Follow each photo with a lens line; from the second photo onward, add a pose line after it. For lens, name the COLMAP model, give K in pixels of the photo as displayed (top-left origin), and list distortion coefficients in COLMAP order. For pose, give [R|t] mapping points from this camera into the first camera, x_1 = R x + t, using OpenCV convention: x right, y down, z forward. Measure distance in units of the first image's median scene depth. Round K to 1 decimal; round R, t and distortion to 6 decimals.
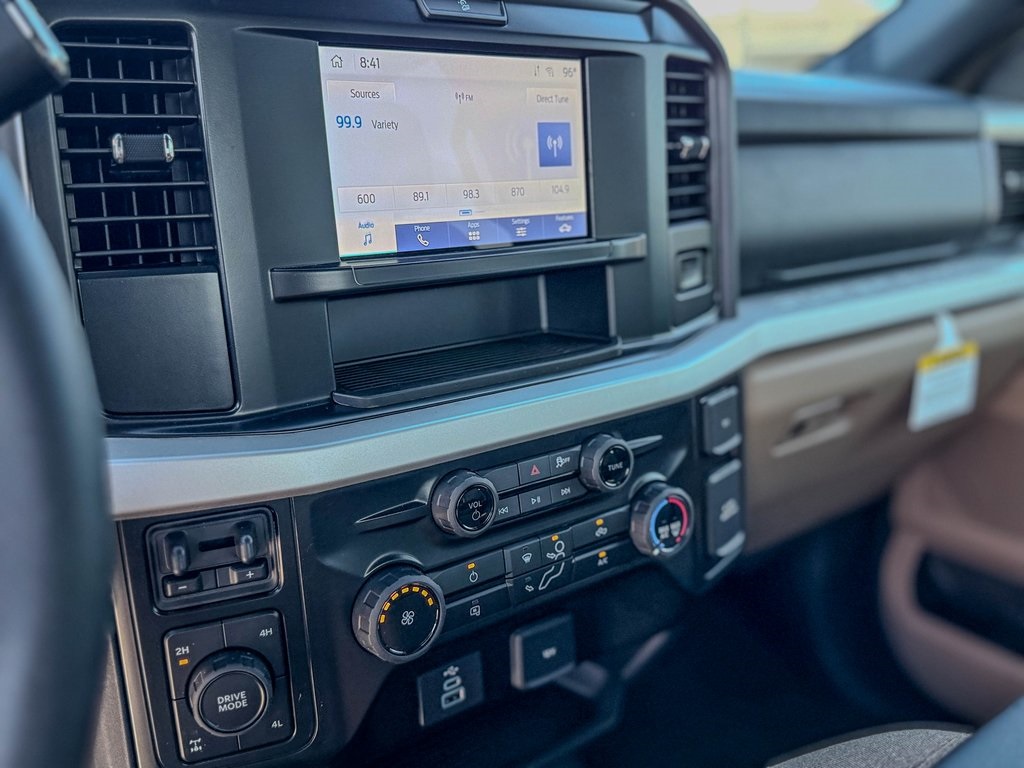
lens RADIAL K [[947.6, 0, 531.2], [0, 947.6, 371.0], [0, 0, 1]] dist [0.184942, -0.368520]
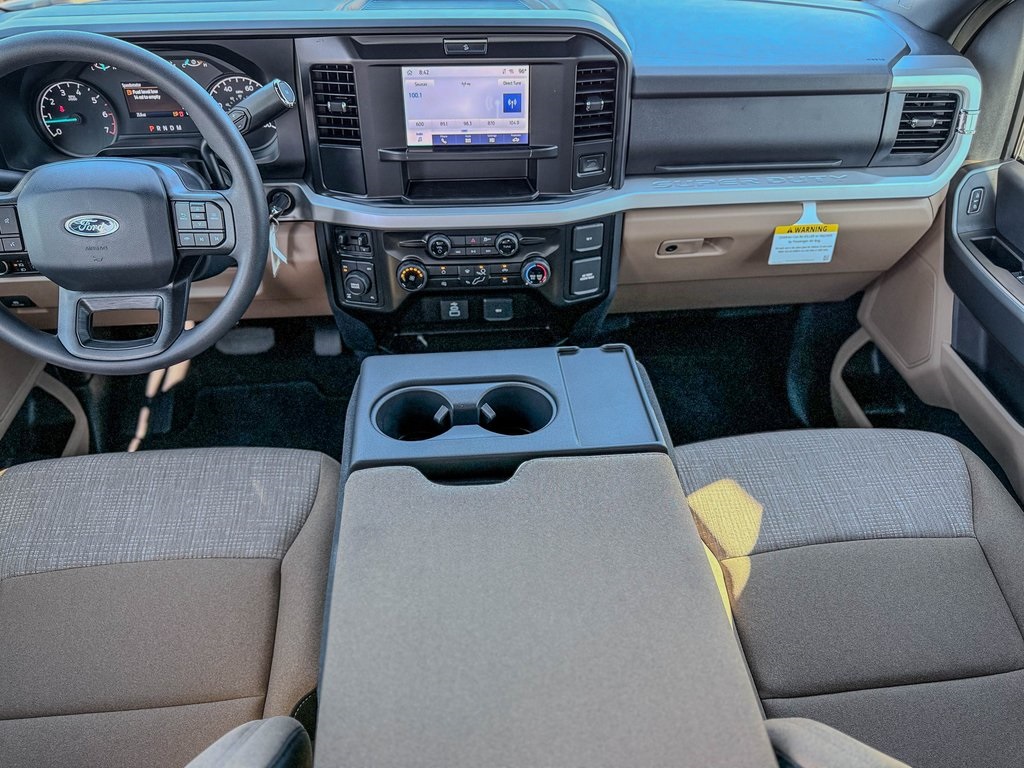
lens RADIAL K [[748.8, 0, 512.0], [0, 748.8, 384.0], [0, 0, 1]] dist [0.080969, -0.113920]
pose [[0.831359, 0.340531, -0.439182, 1.104617], [-0.144997, 0.895812, 0.420115, -0.412614], [0.536487, -0.285587, 0.794117, -0.676929]]
